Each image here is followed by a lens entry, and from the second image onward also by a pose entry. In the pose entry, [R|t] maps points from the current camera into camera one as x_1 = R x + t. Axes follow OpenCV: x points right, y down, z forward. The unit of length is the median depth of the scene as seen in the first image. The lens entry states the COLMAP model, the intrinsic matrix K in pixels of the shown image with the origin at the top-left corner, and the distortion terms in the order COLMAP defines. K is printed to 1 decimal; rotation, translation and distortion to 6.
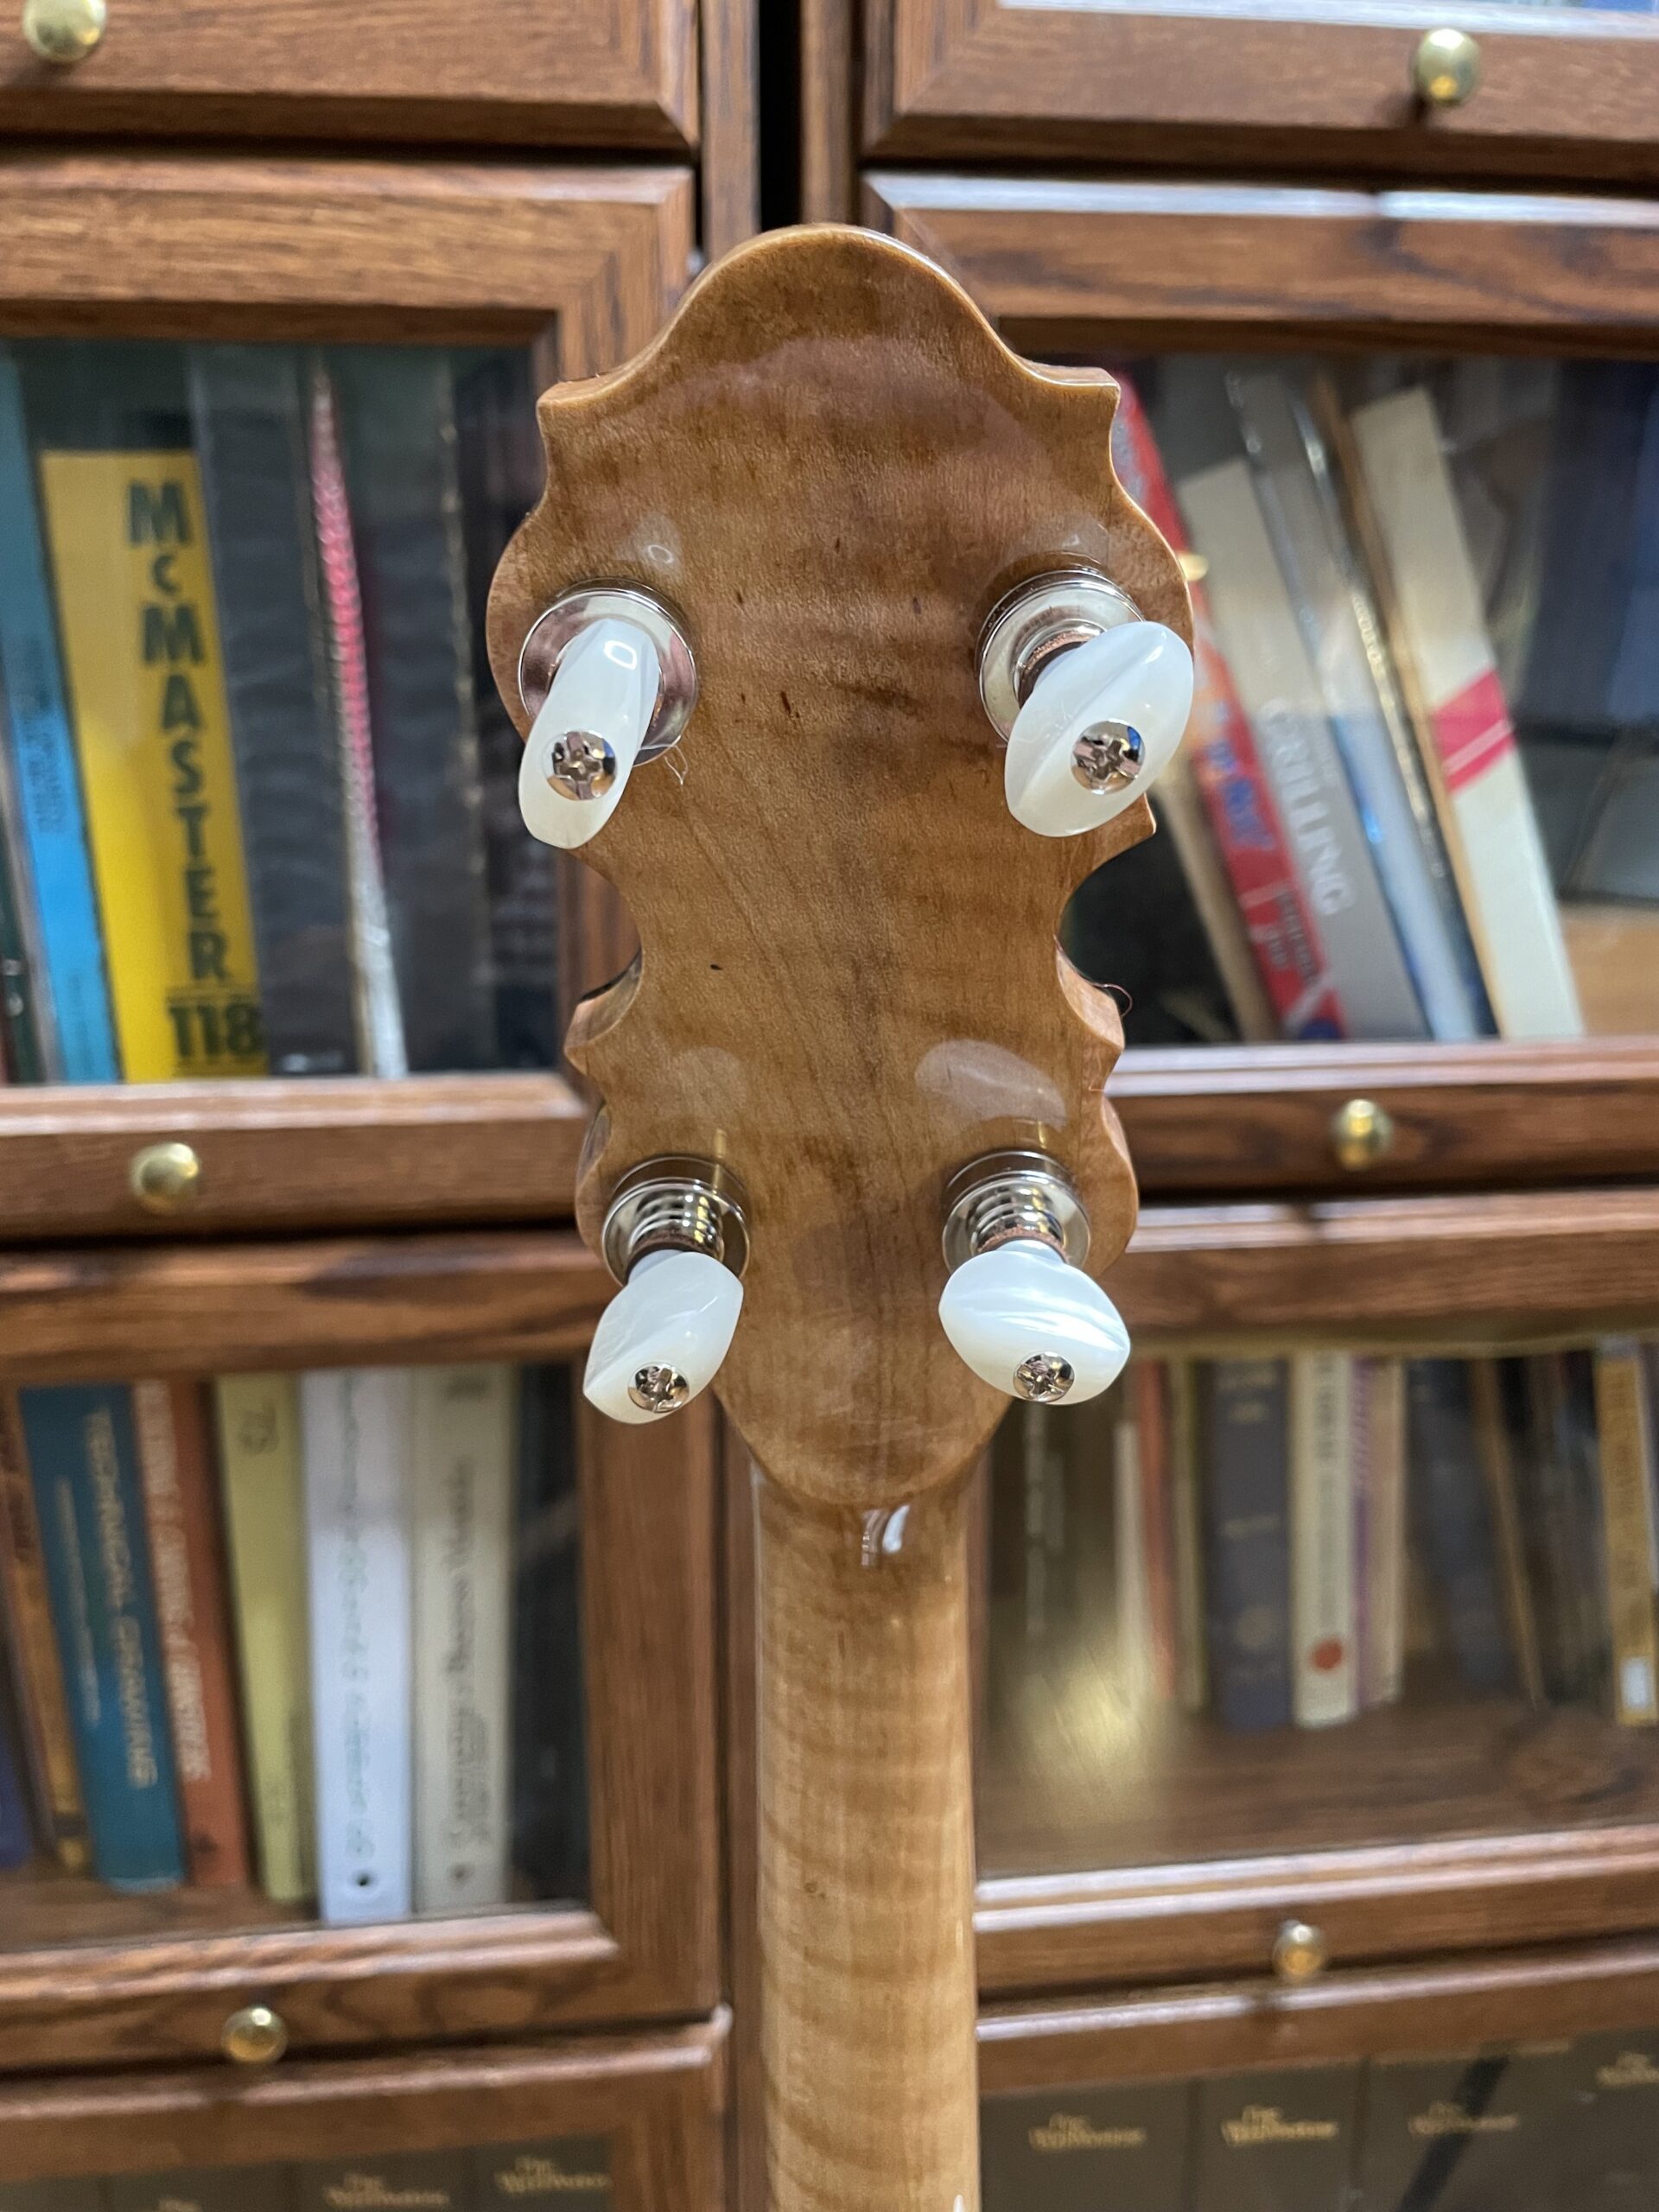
lens RADIAL K [[1698.0, 0, 829.5], [0, 1698.0, 1106.0], [0, 0, 1]] dist [0.027795, -0.008091]
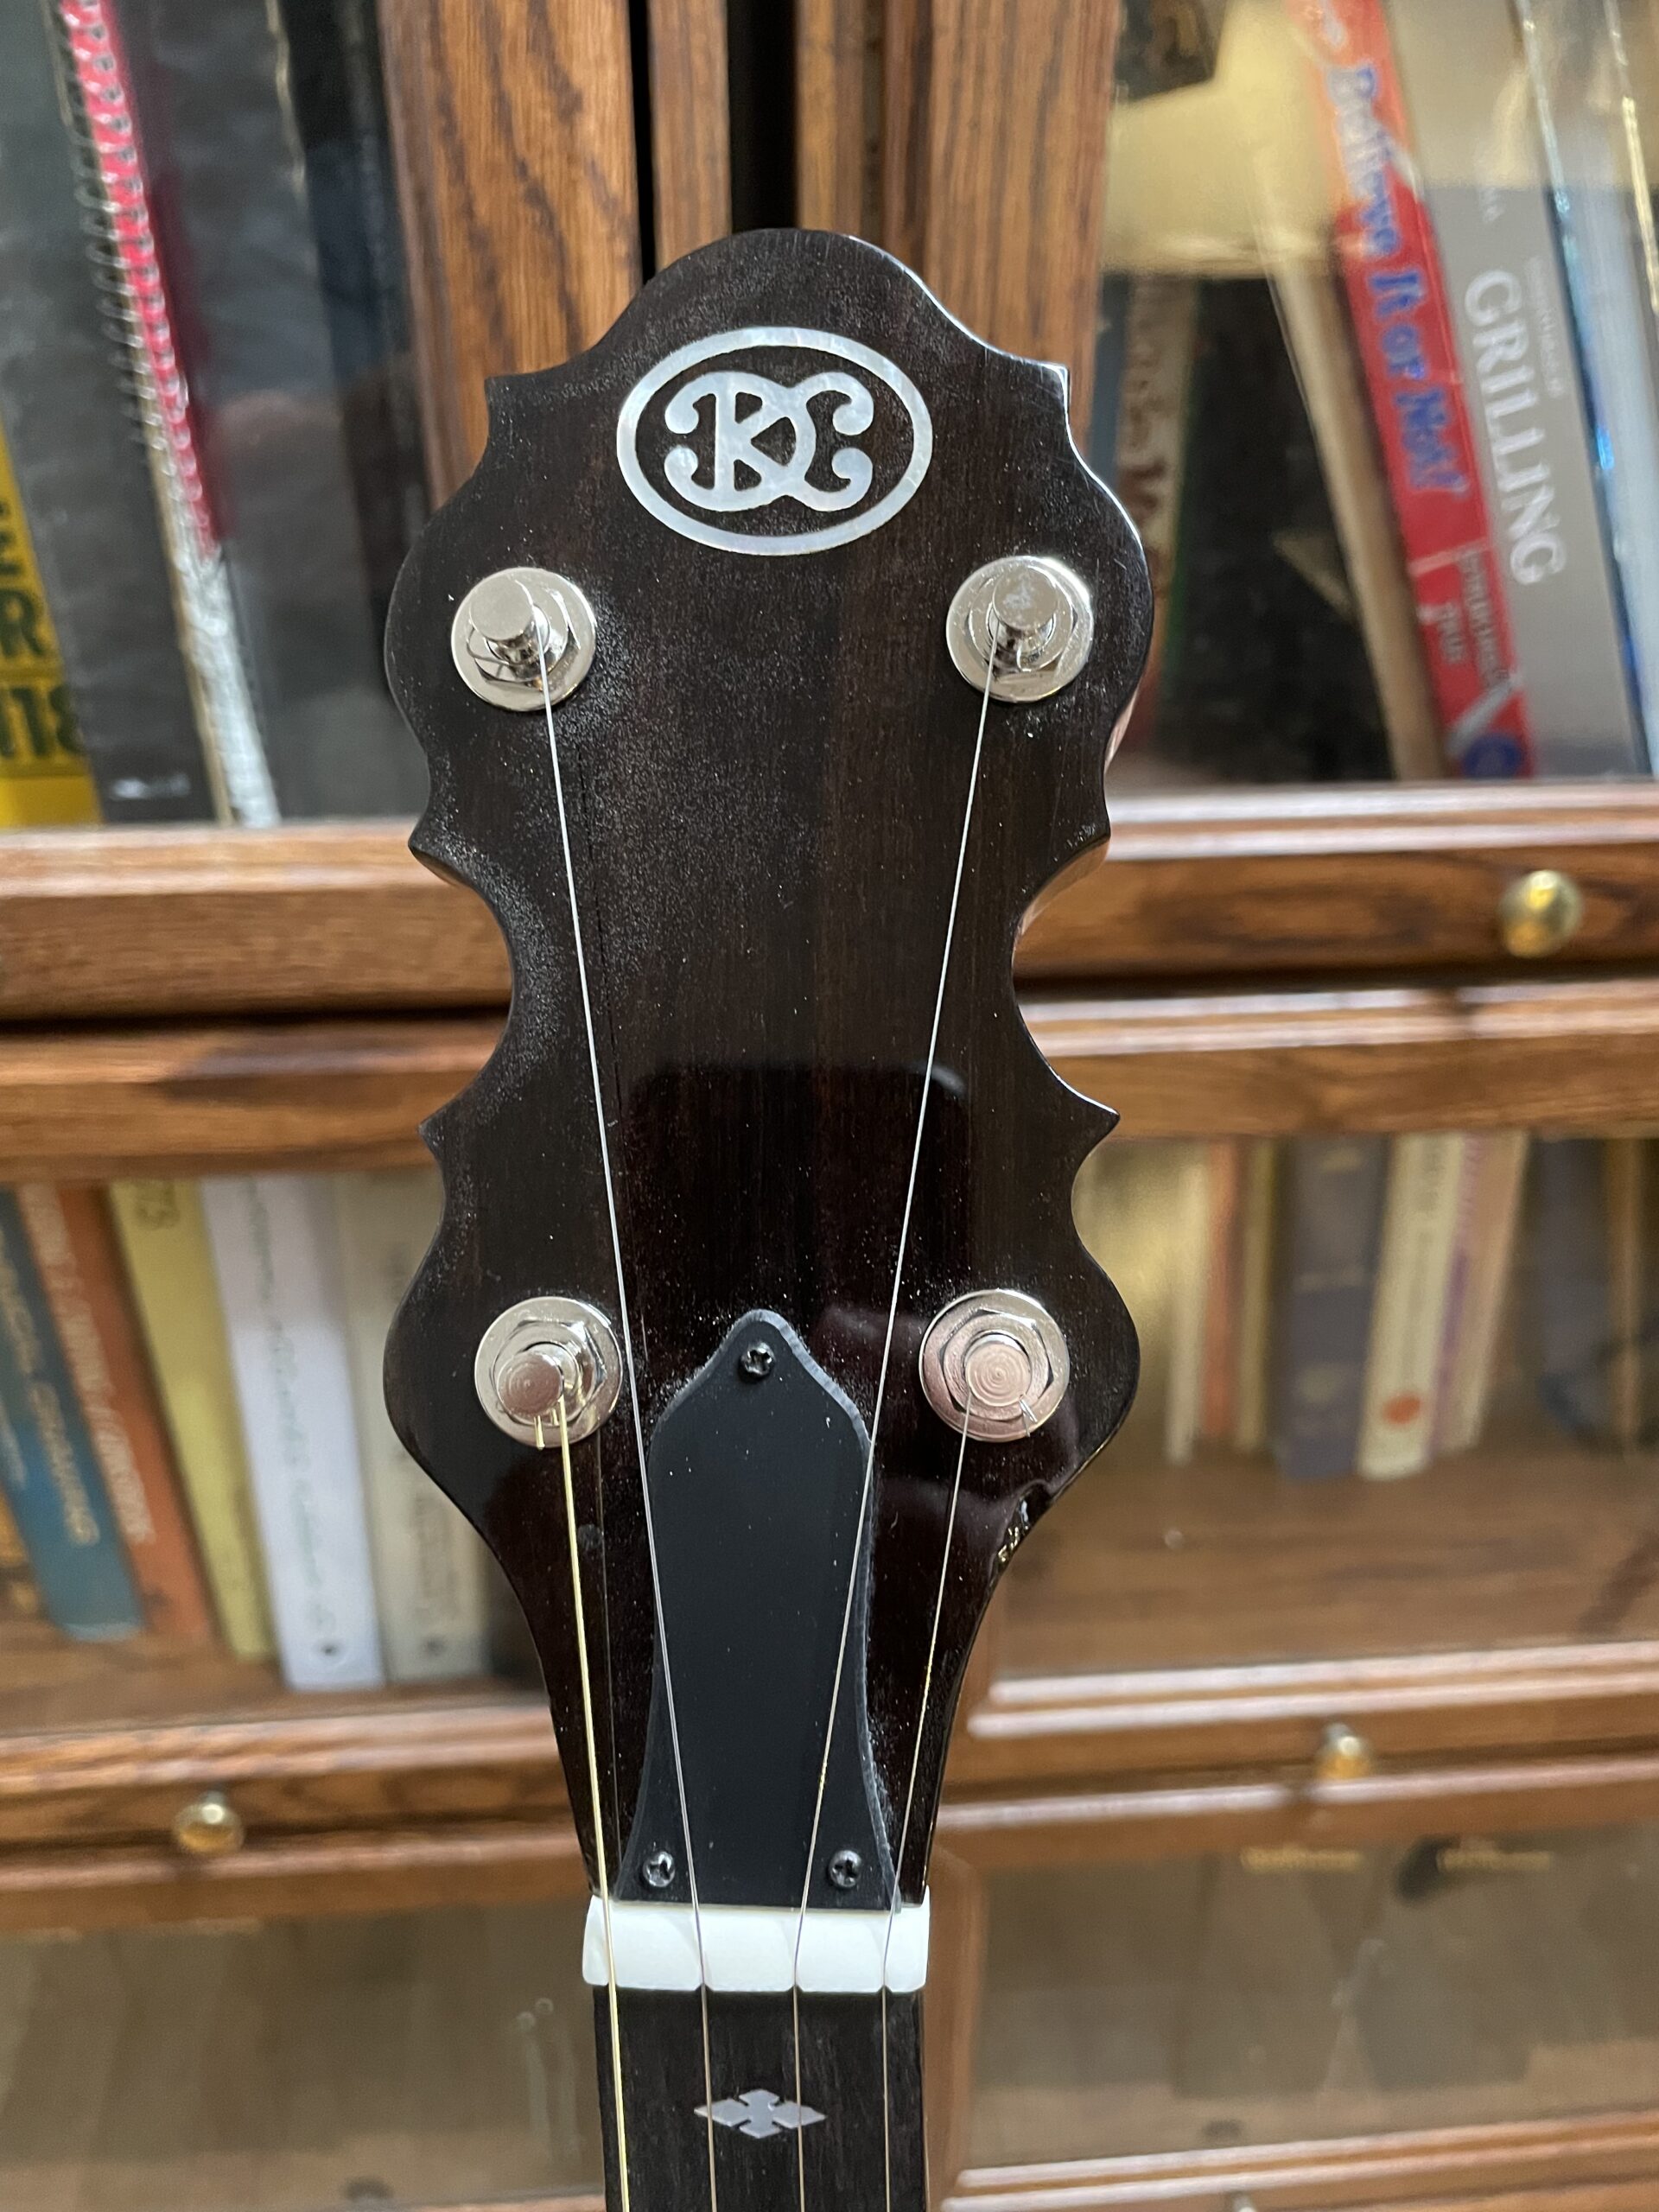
lens RADIAL K [[1702.8, 0, 837.0], [0, 1702.8, 1104.5], [0, 0, 1]] dist [0.036889, -0.068076]
pose [[0.999204, 0.023501, -0.032248, 0.027275], [-0.013382, 0.958723, 0.284028, -0.103045], [0.037592, -0.283370, 0.958274, 0.225762]]
